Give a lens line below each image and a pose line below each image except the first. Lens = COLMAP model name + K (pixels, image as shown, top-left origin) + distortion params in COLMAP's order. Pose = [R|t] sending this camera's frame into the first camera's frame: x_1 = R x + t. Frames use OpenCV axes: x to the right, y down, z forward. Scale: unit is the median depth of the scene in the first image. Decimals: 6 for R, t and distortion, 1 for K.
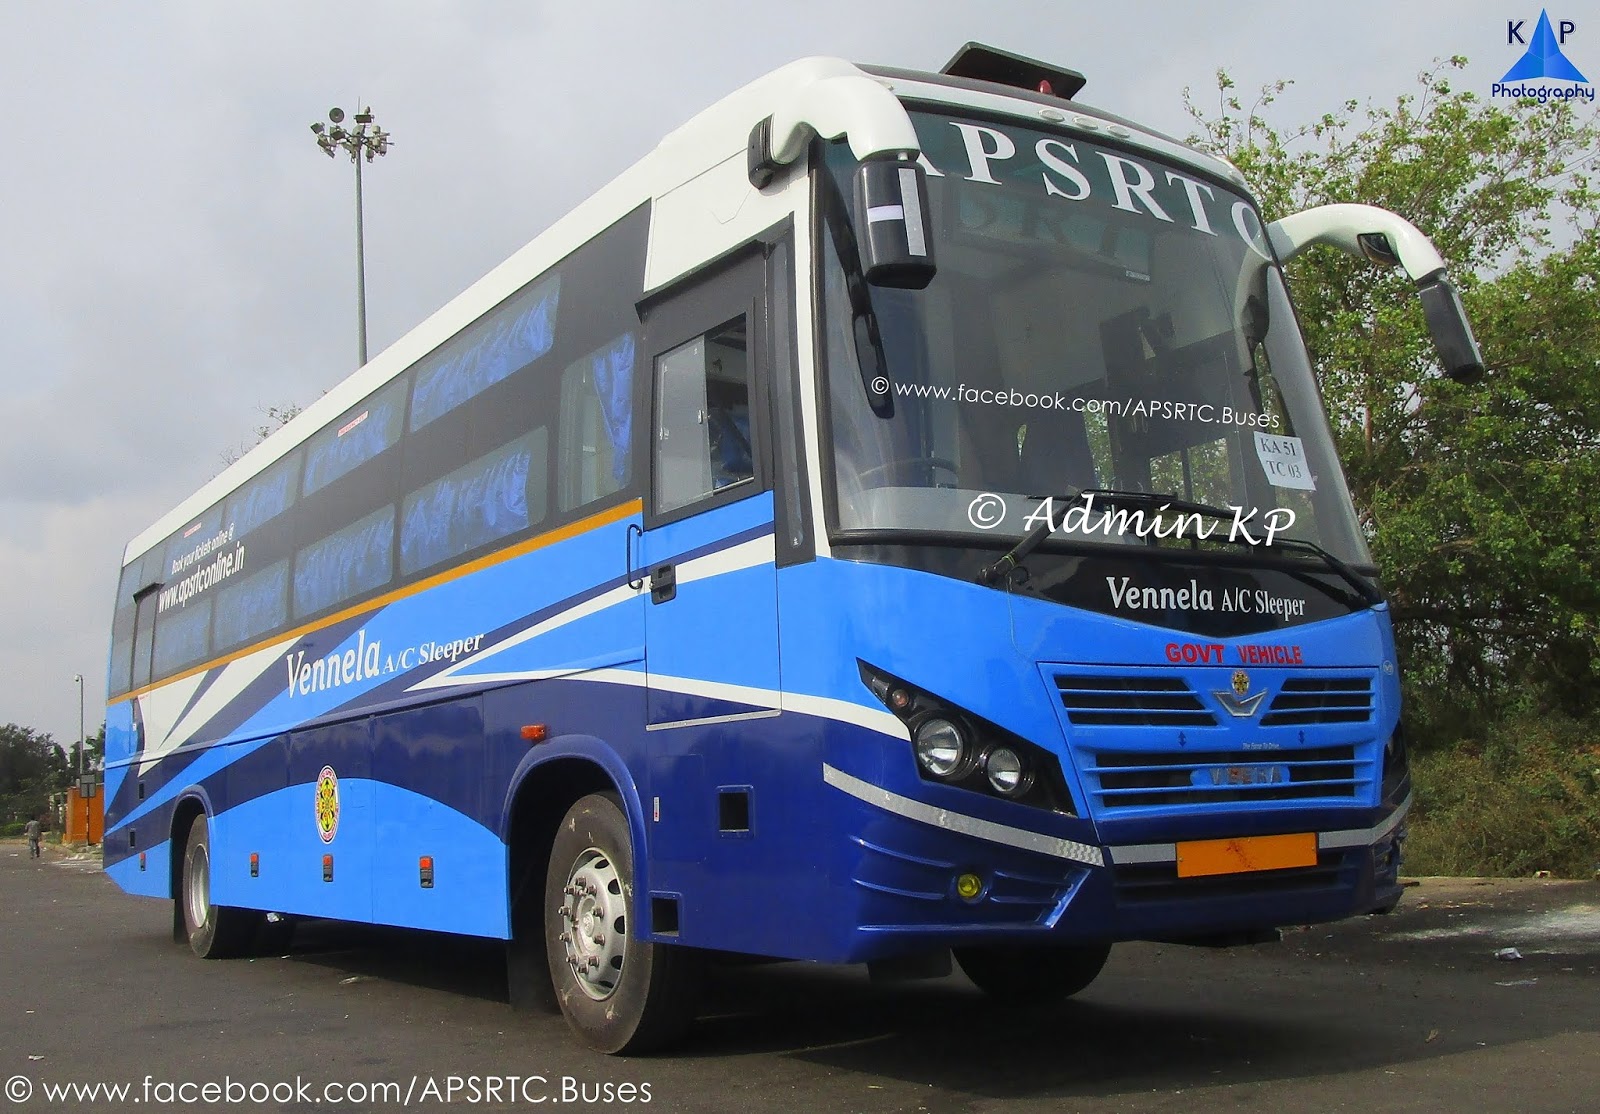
lens RADIAL K [[1610.0, 0, 701.9], [0, 1610.0, 510.2], [0, 0, 1]] dist [-0.031856, 0.000000]
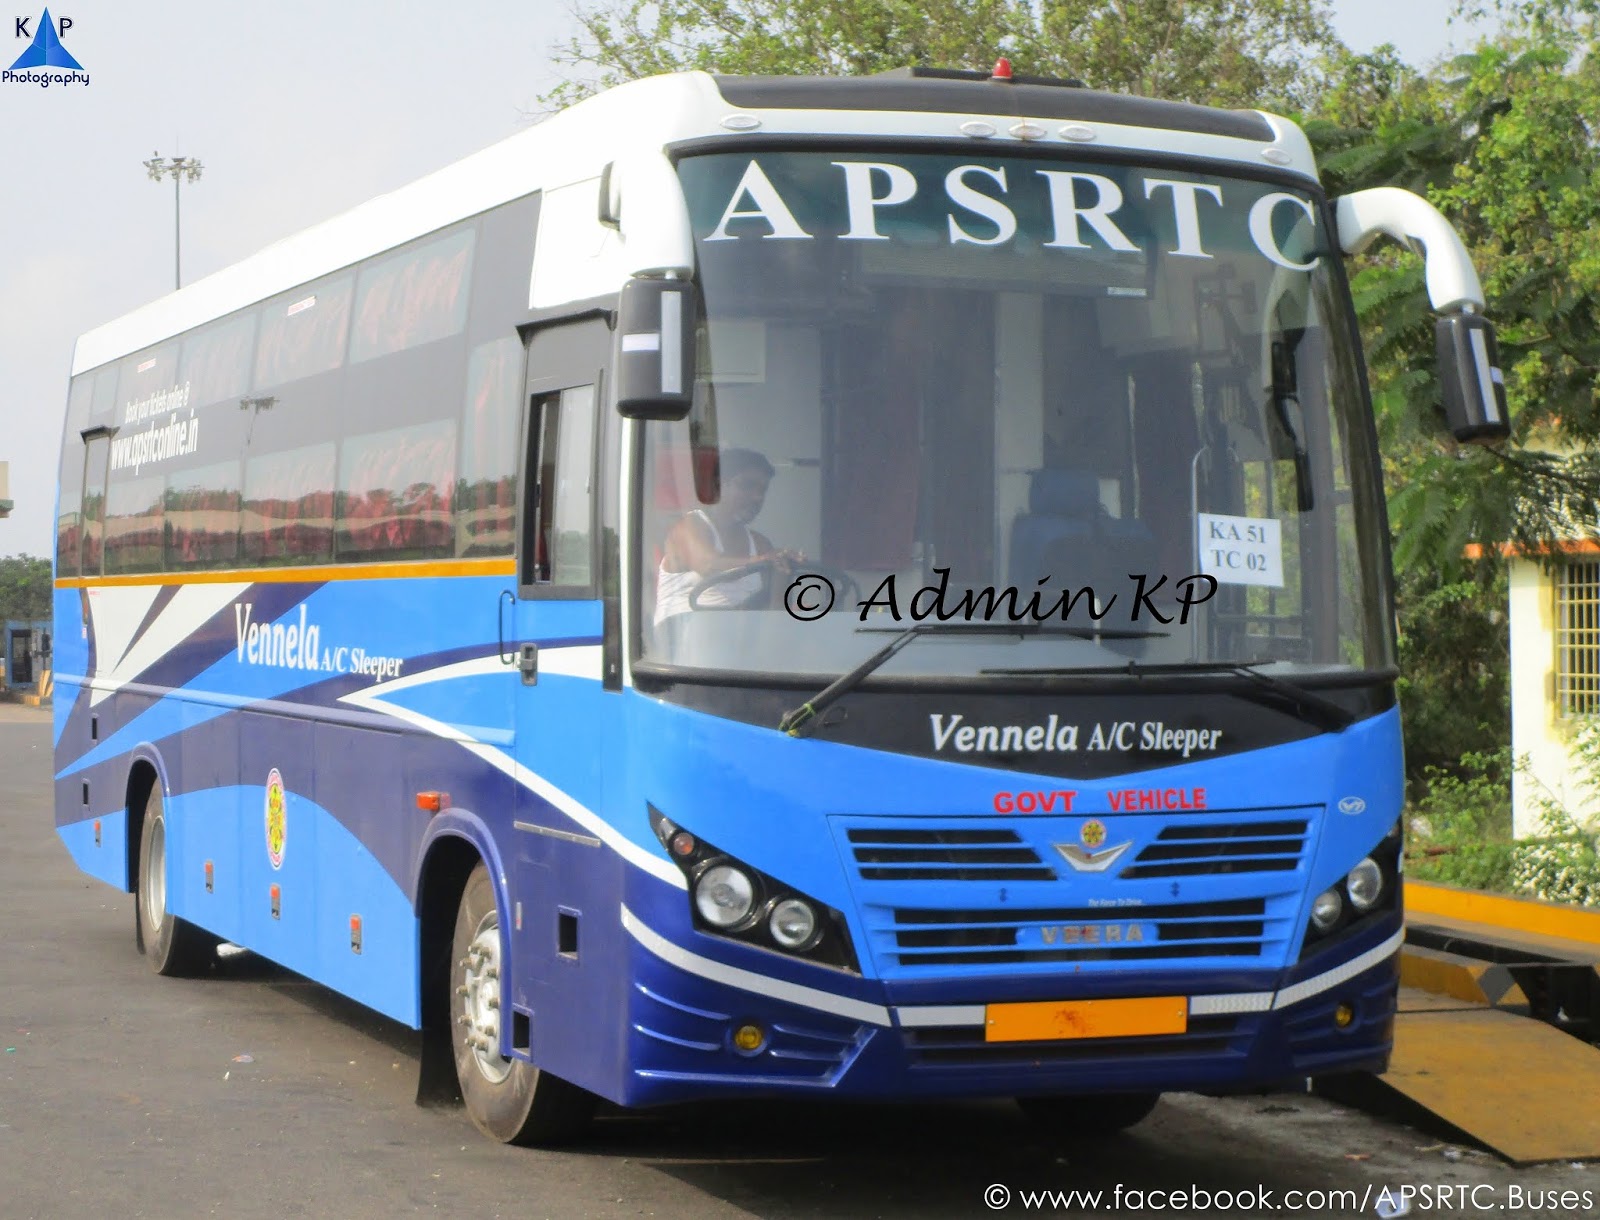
lens RADIAL K [[3562.2, 0, 789.3], [0, 3562.2, 471.8], [0, 0, 1]] dist [-0.091886, 0.000000]
pose [[0.982186, 0.032940, -0.185002, 0.487545], [-0.005507, 0.989139, 0.146883, -0.355683], [0.187831, -0.143247, 0.971699, -0.874134]]
